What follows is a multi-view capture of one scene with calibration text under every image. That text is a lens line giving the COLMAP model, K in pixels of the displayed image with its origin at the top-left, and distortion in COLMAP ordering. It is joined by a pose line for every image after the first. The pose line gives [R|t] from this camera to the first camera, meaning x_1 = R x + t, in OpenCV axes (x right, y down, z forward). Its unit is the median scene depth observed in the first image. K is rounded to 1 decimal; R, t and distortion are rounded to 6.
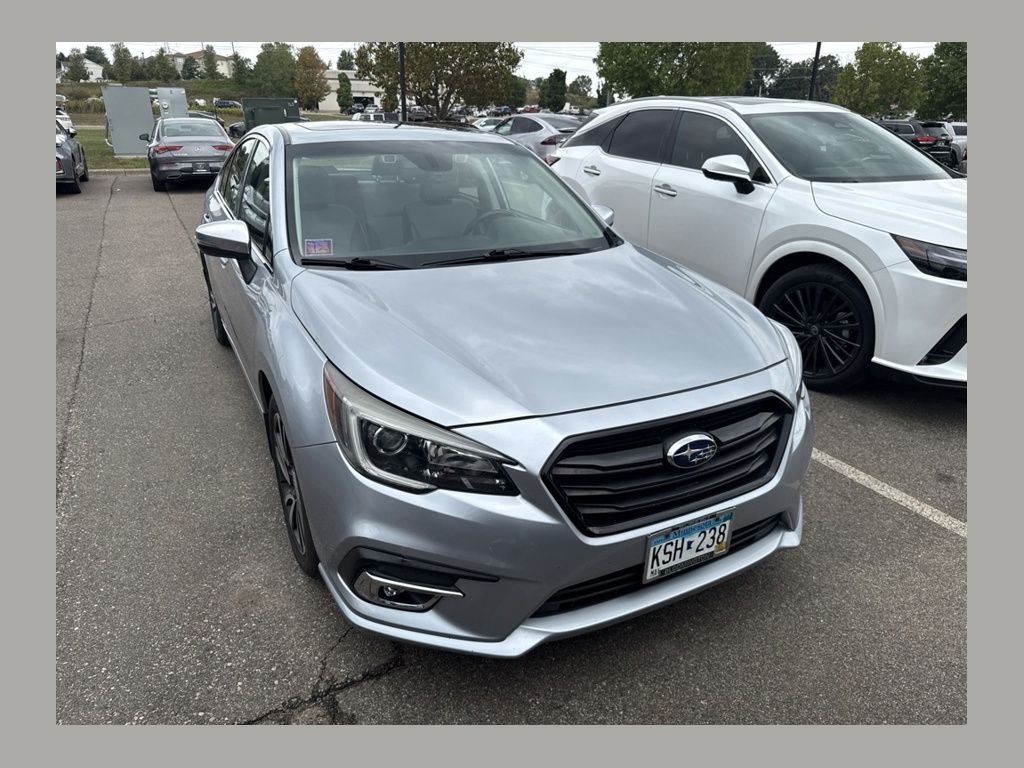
lens RADIAL K [[653.4, 0, 506.8], [0, 653.4, 374.8], [0, 0, 1]] dist [-0.004789, -0.002885]
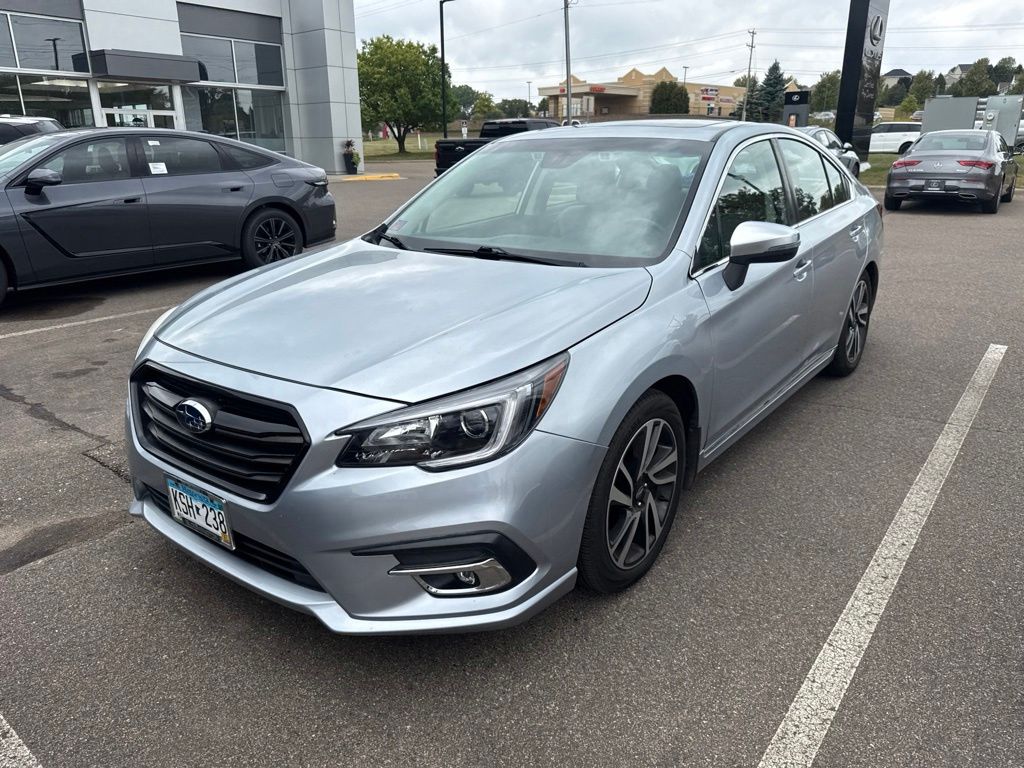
lens RADIAL K [[723.6, 0, 515.2], [0, 723.6, 384.5], [0, 0, 1]] dist [0.014421, -0.019839]
pose [[0.429671, 0.269354, -0.861877, 1.125844], [-0.308188, 0.940906, 0.140412, -0.190245], [0.848766, 0.205289, 0.487292, 0.651412]]
